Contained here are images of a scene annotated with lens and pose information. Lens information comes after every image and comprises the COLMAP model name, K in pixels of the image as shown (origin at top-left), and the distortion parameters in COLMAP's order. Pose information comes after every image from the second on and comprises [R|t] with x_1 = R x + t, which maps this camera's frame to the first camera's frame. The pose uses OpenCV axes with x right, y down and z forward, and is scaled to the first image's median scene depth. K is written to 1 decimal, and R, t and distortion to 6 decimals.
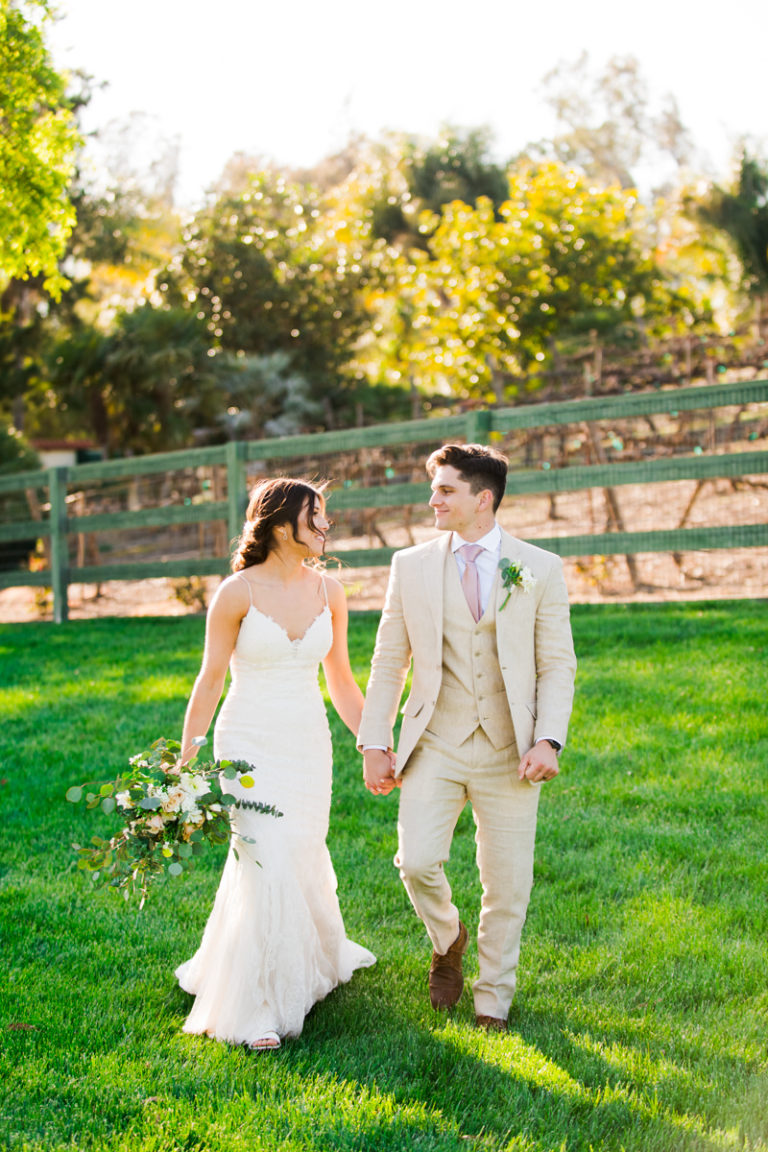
lens RADIAL K [[2576.3, 0, 384.3], [0, 2576.3, 574.1], [0, 0, 1]] dist [-0.065874, 0.000000]
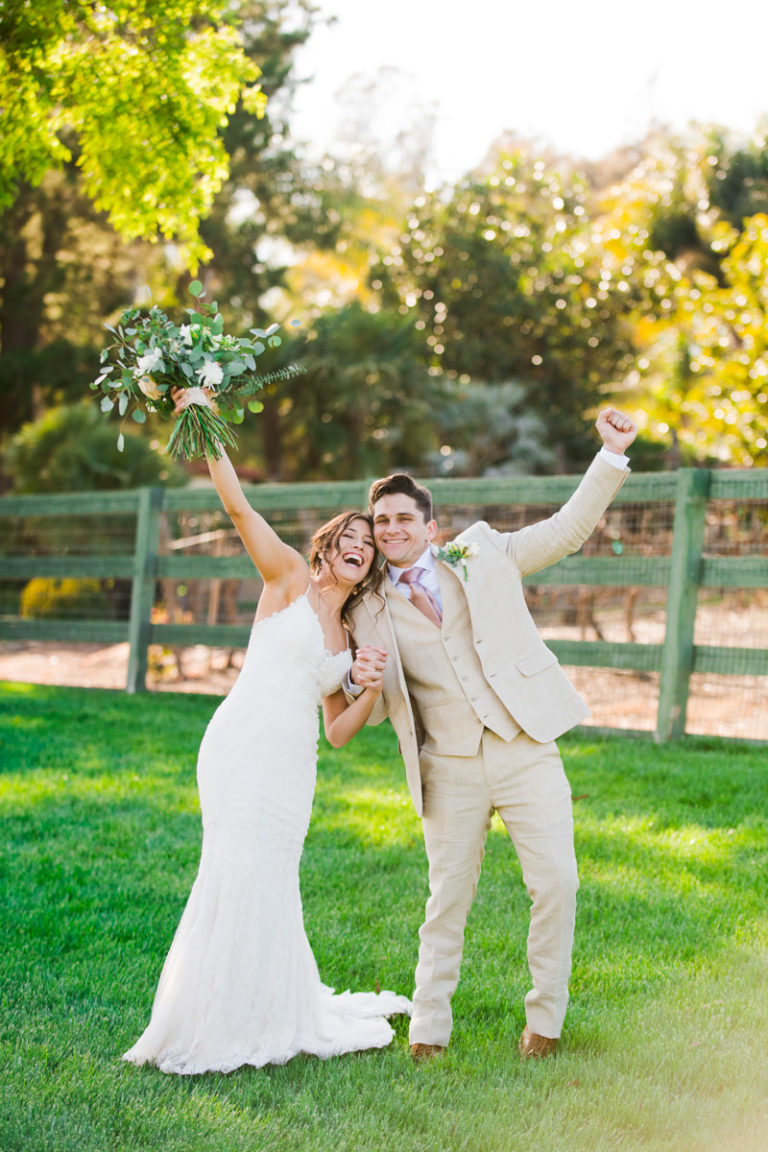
lens RADIAL K [[3640.5, 0, 383.6], [0, 3640.5, 577.3], [0, 0, 1]] dist [0.007308, 0.000000]
pose [[0.993915, 0.106871, -0.026668, -0.044368], [-0.107479, 0.993953, -0.022478, 0.001747], [0.024105, 0.025208, 0.999392, -0.104484]]
